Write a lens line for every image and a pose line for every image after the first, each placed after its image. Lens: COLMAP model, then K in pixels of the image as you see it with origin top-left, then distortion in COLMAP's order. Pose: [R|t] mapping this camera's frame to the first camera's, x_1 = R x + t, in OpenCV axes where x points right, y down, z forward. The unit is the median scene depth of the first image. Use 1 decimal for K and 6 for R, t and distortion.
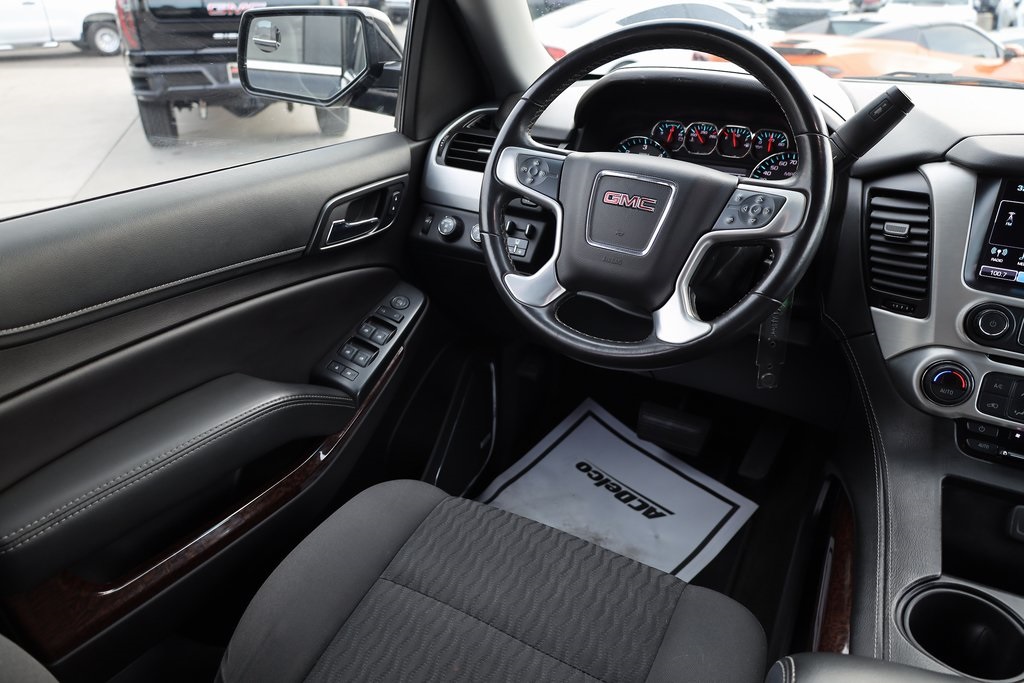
lens RADIAL K [[700.6, 0, 510.0], [0, 700.6, 346.0], [0, 0, 1]] dist [-0.011244, 0.008073]
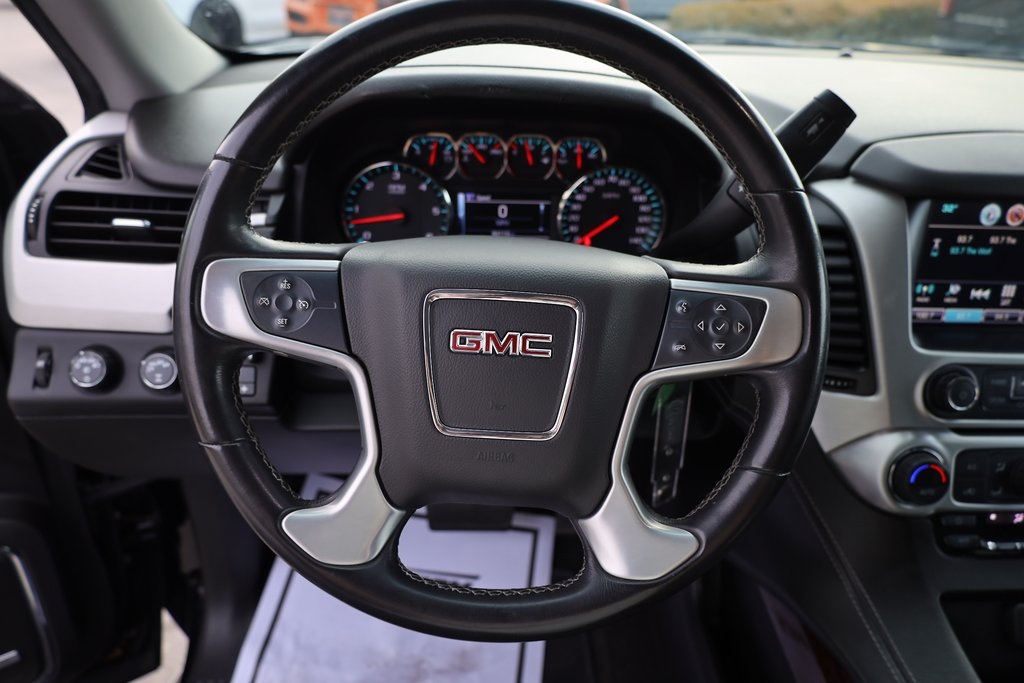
lens RADIAL K [[700.6, 0, 513.7], [0, 700.6, 342.5], [0, 0, 1]] dist [-0.011244, 0.008073]
pose [[0.861248, -0.242656, 0.446508, -0.055390], [0.208566, 0.970005, 0.124859, -0.251582], [-0.463413, -0.014408, 0.886025, 0.482831]]
